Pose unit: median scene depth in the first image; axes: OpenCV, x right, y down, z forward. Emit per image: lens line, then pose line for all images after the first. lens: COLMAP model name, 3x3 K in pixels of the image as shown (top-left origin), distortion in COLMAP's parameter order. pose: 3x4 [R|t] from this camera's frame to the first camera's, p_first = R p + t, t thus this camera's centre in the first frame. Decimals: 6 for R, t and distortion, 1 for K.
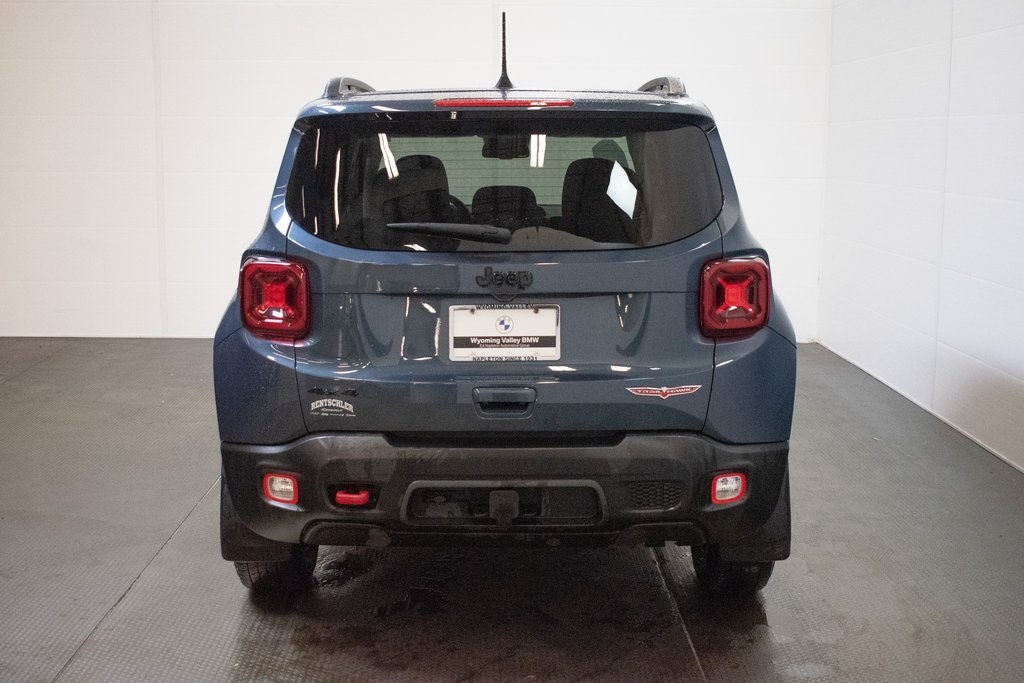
lens RADIAL K [[1133.4, 0, 511.6], [0, 1133.4, 314.3], [0, 0, 1]] dist [0.087374, -0.003692]
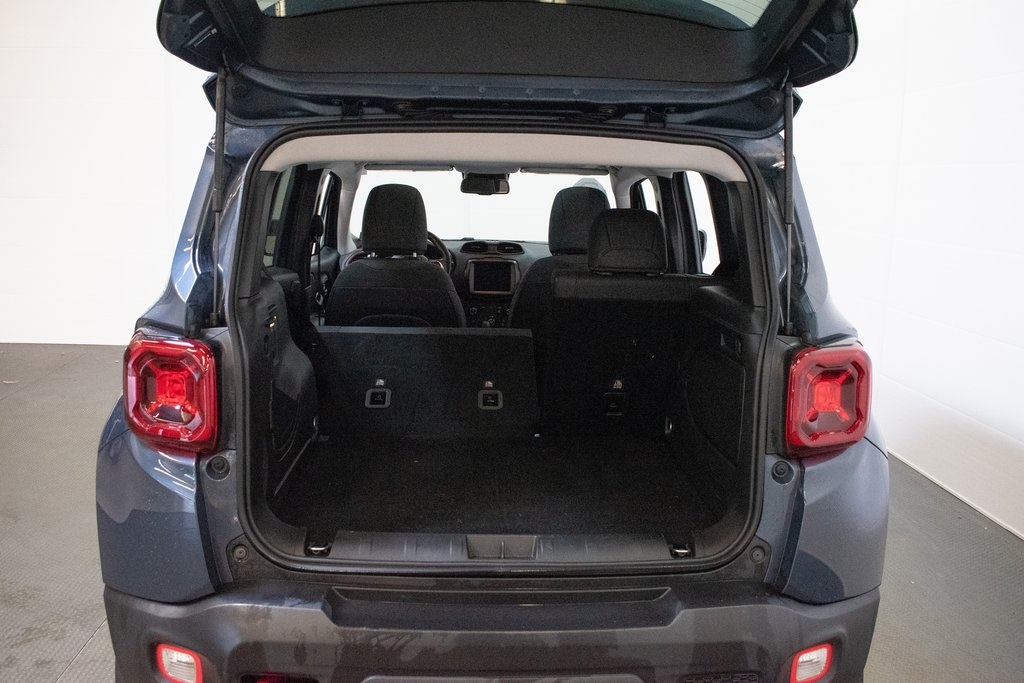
lens RADIAL K [[871.2, 0, 513.9], [0, 871.2, 345.7], [0, 0, 1]] dist [0.006321, -0.000305]
pose [[0.998846, 0.014583, 0.045765, -0.019988], [-0.016264, 0.999198, 0.036579, -0.053465], [-0.045195, -0.037281, 0.998282, 0.376993]]
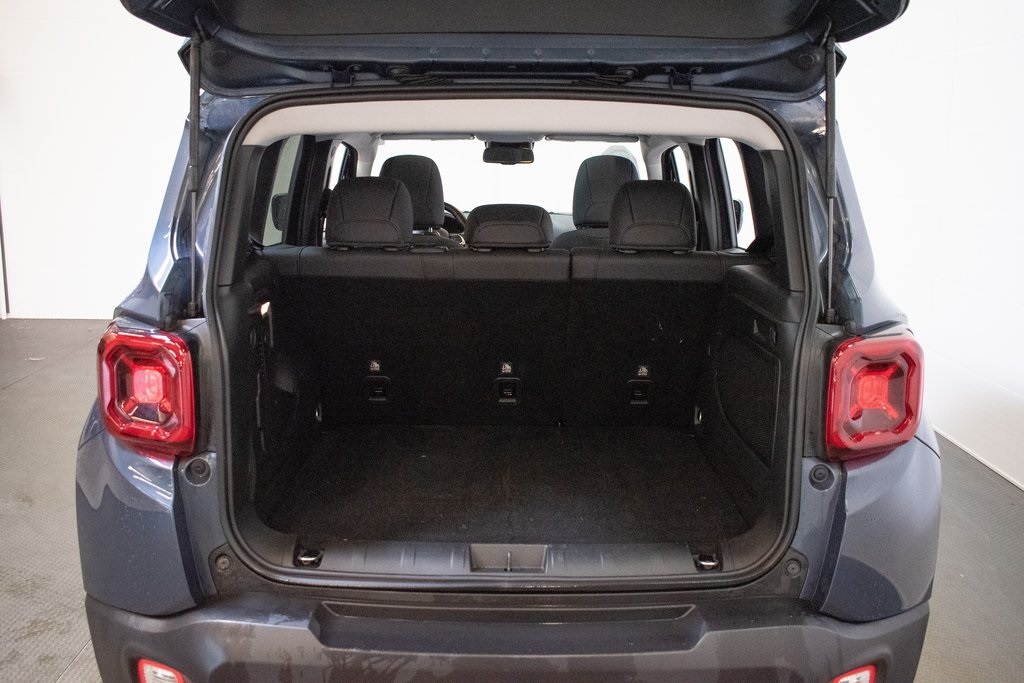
lens RADIAL K [[882.5, 0, 512.0], [0, 882.5, 341.5], [0, 0, 1]] dist [-0.012293, -0.002154]
pose [[0.999945, 0.009866, 0.003694, -0.005260], [-0.010089, 0.997752, 0.066254, -0.061711], [-0.003032, -0.066288, 0.997796, 0.415868]]
